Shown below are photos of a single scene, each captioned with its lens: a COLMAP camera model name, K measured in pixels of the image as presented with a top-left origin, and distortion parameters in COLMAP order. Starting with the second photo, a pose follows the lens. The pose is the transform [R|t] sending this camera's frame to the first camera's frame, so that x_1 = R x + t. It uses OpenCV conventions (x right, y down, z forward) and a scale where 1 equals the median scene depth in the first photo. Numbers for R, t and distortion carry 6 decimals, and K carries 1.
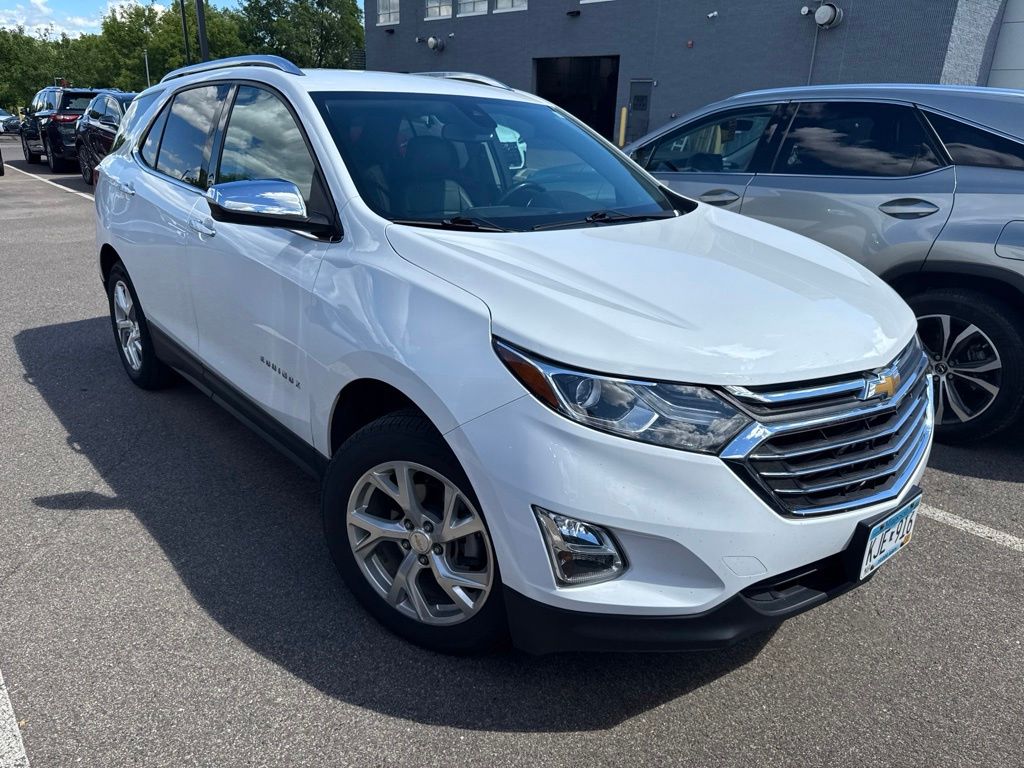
lens RADIAL K [[741.8, 0, 512.3], [0, 741.8, 379.0], [0, 0, 1]] dist [0.003783, -0.006357]
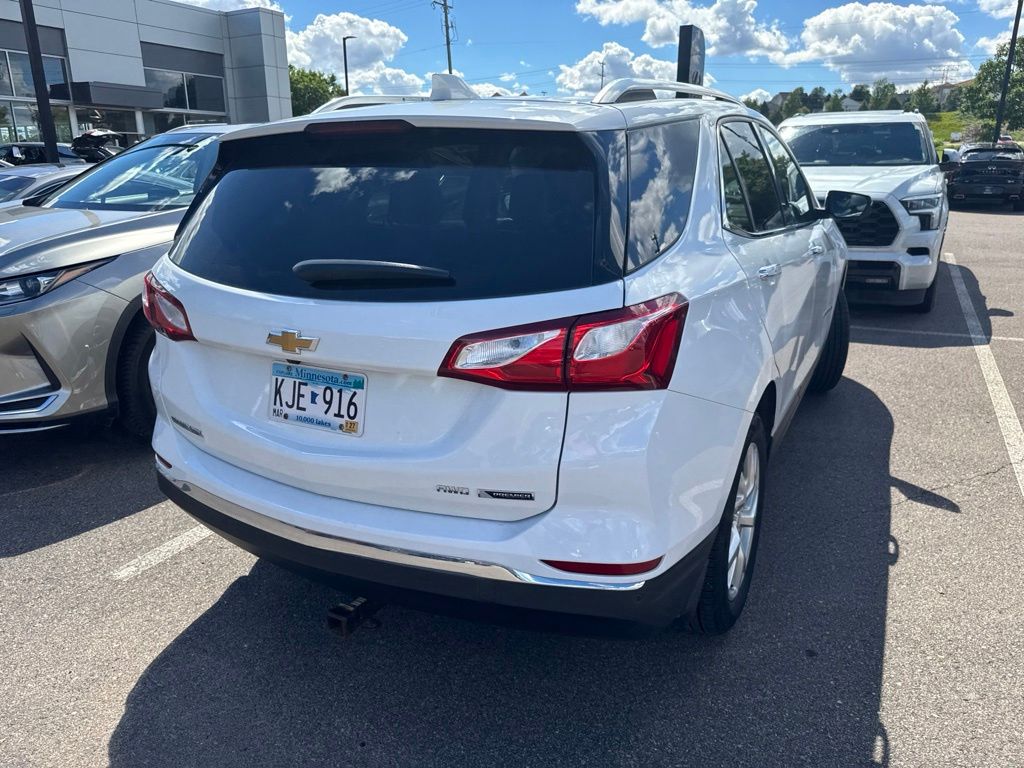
lens RADIAL K [[737.4, 0, 516.3], [0, 737.4, 387.1], [0, 0, 1]] dist [0.009095, -0.008032]
pose [[-0.373759, -0.298894, 0.878047, -1.708196], [0.305981, 0.853928, 0.420930, -0.837206], [-0.875602, 0.425993, -0.227707, 2.292304]]
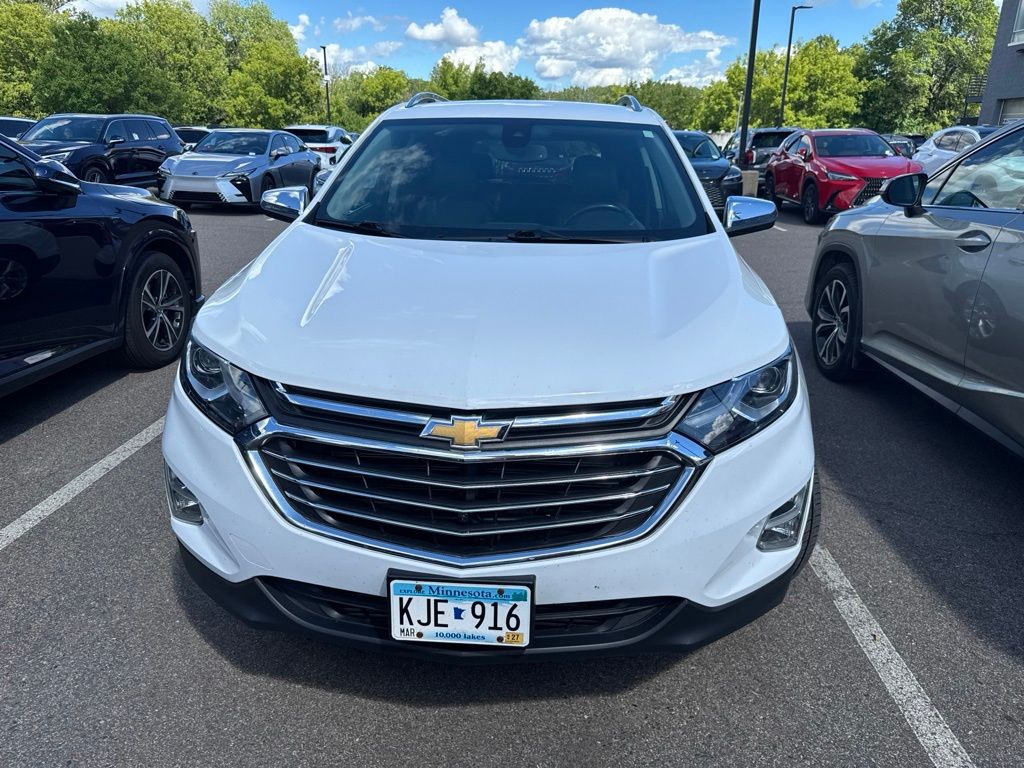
lens RADIAL K [[741.8, 0, 512.3], [0, 741.8, 379.0], [0, 0, 1]] dist [0.003783, -0.006357]
pose [[0.712036, 0.193111, -0.675065, 0.947126], [-0.223081, 0.973839, 0.043281, -0.085848], [0.665763, 0.119776, 0.736487, 0.344896]]
